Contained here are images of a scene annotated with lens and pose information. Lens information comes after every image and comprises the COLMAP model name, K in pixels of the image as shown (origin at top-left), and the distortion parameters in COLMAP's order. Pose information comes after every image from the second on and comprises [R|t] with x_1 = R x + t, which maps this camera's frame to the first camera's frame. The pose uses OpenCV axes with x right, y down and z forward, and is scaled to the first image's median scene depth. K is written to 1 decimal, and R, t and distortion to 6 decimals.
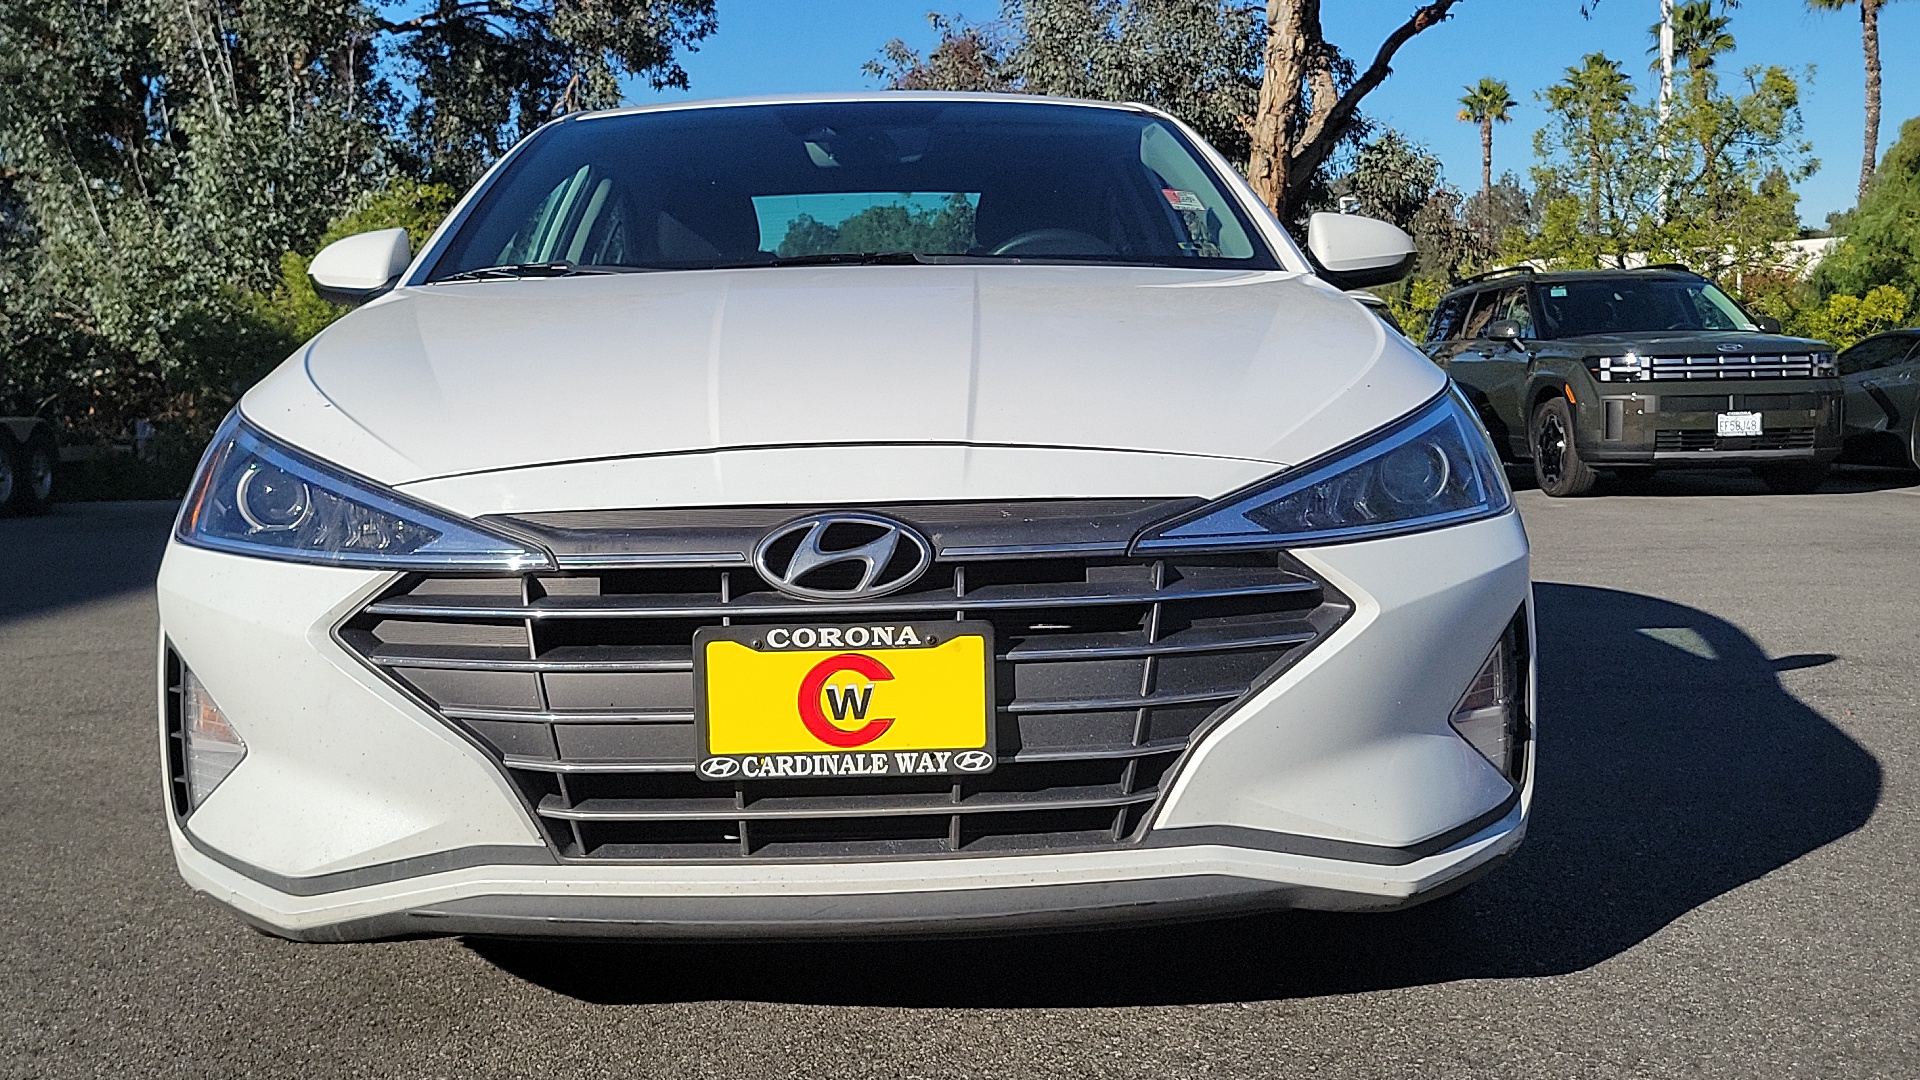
lens RADIAL K [[1965.4, 0, 968.8], [0, 1965.4, 552.3], [0, 0, 1]] dist [0.028119, 0.000000]
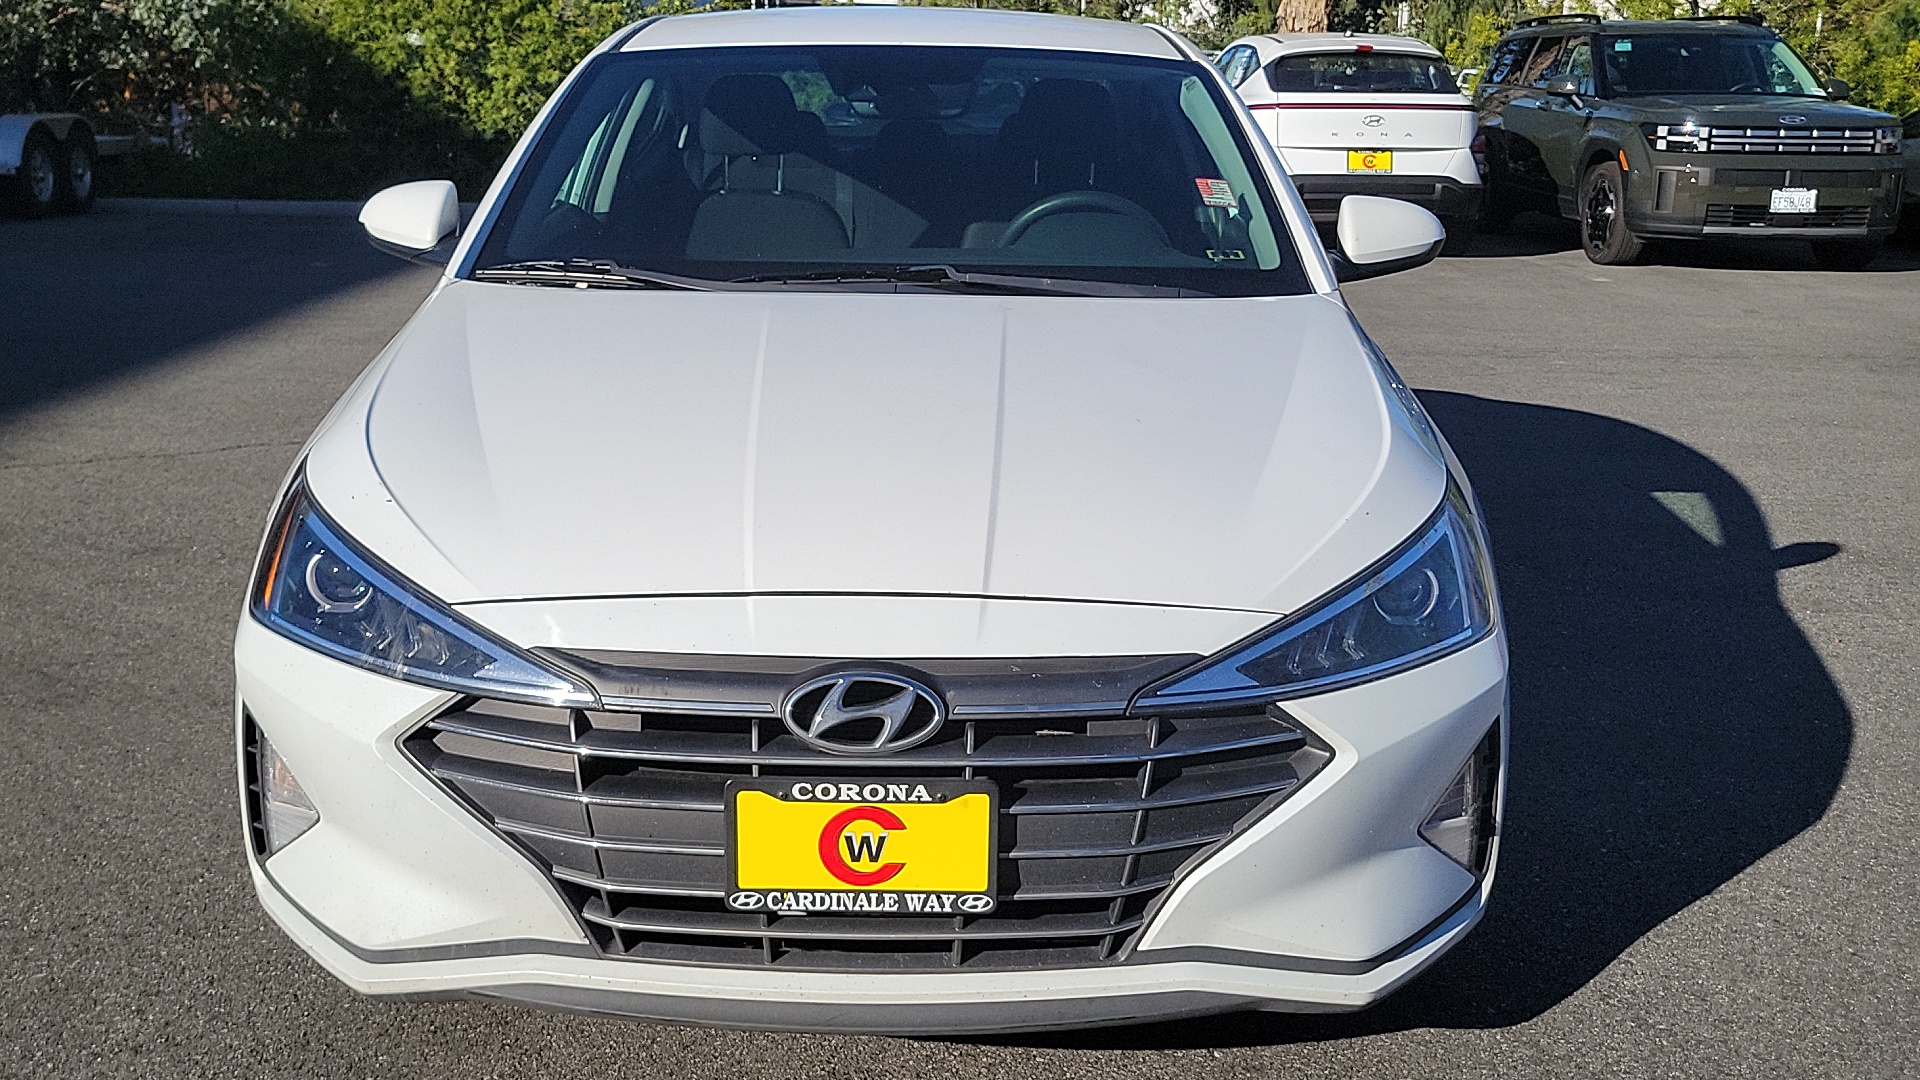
lens RADIAL K [[1965.4, 0, 962.2], [0, 1965.4, 549.4], [0, 0, 1]] dist [0.028119, 0.000000]
pose [[0.999007, 0.041264, -0.016804, 0.004517], [-0.037993, 0.985982, 0.162468, -0.232651], [0.023273, -0.161668, 0.986571, -0.051147]]
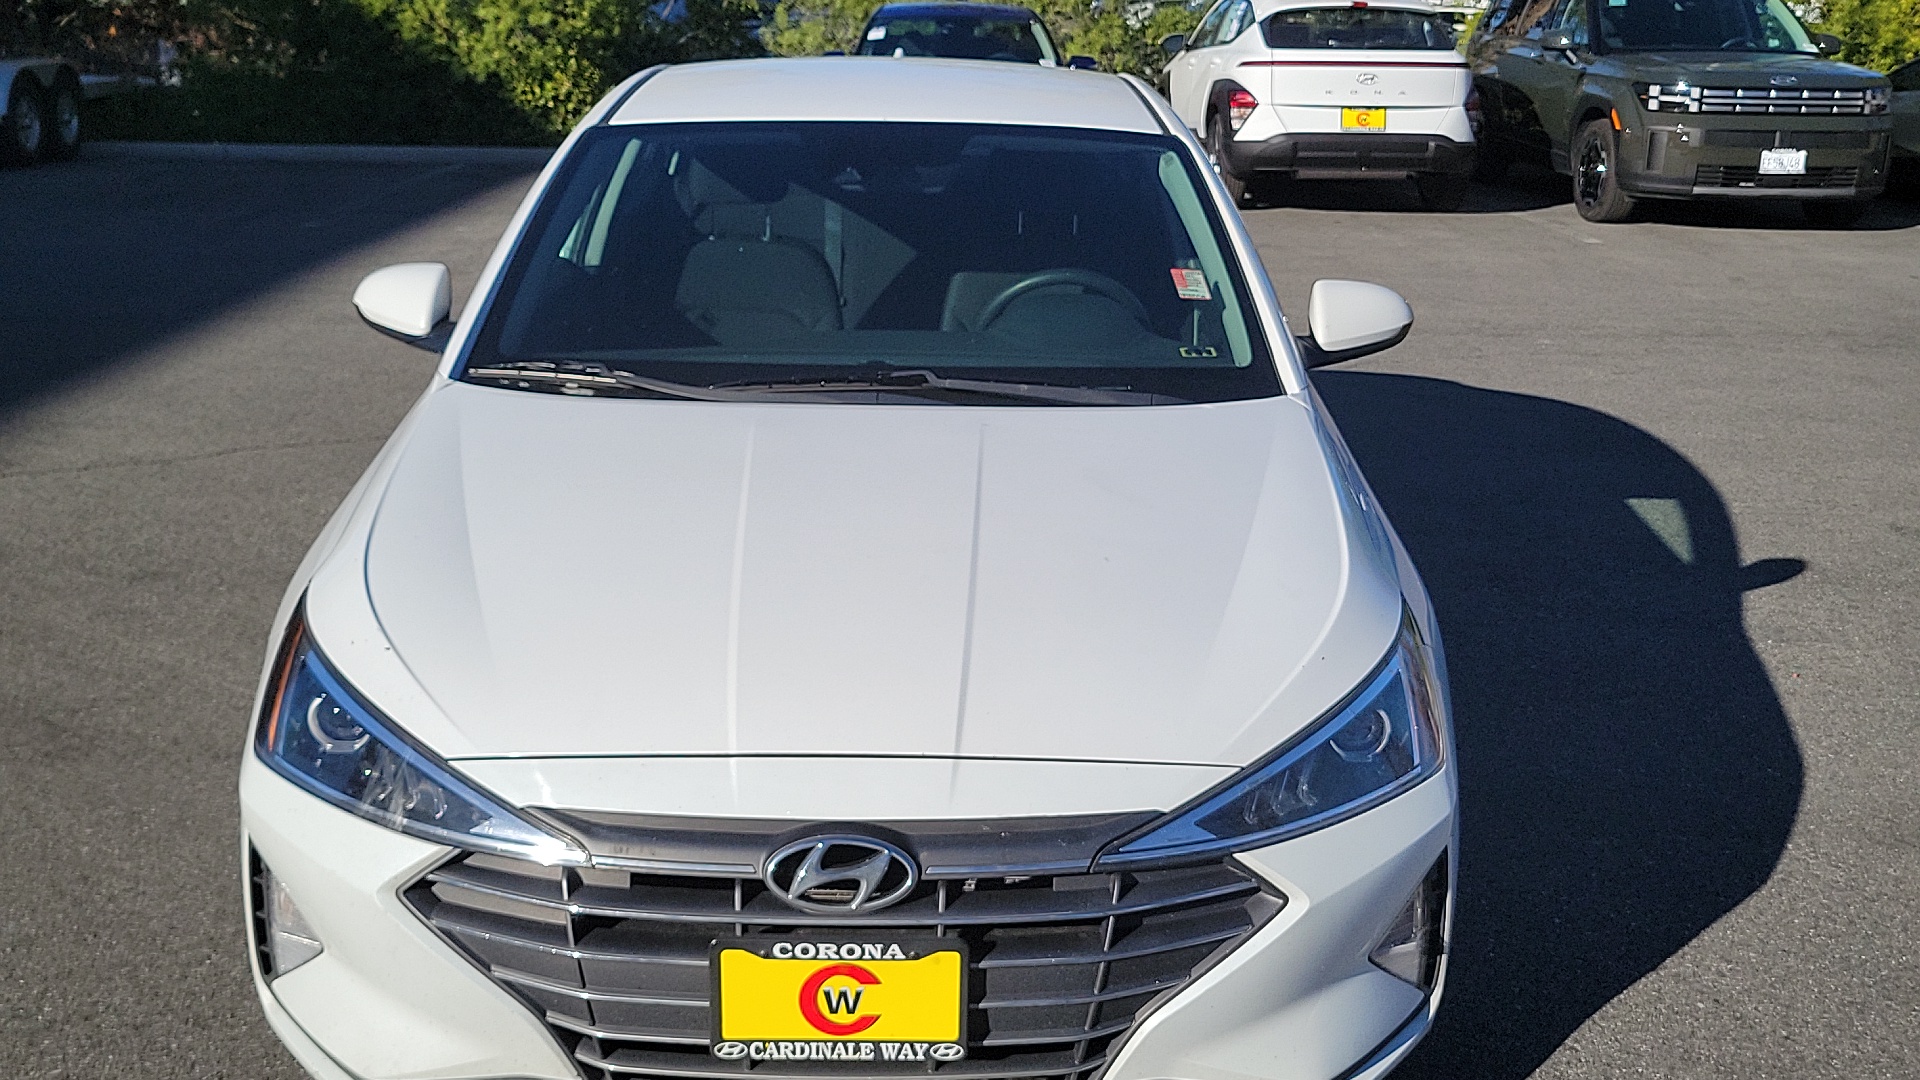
lens RADIAL K [[1965.4, 0, 986.7], [0, 1965.4, 551.5], [0, 0, 1]] dist [0.028119, 0.000000]
pose [[0.999092, 0.042566, -0.001688, 0.013192], [-0.041321, 0.977978, 0.204575, -0.368291], [0.010359, -0.204320, 0.978849, -0.075583]]
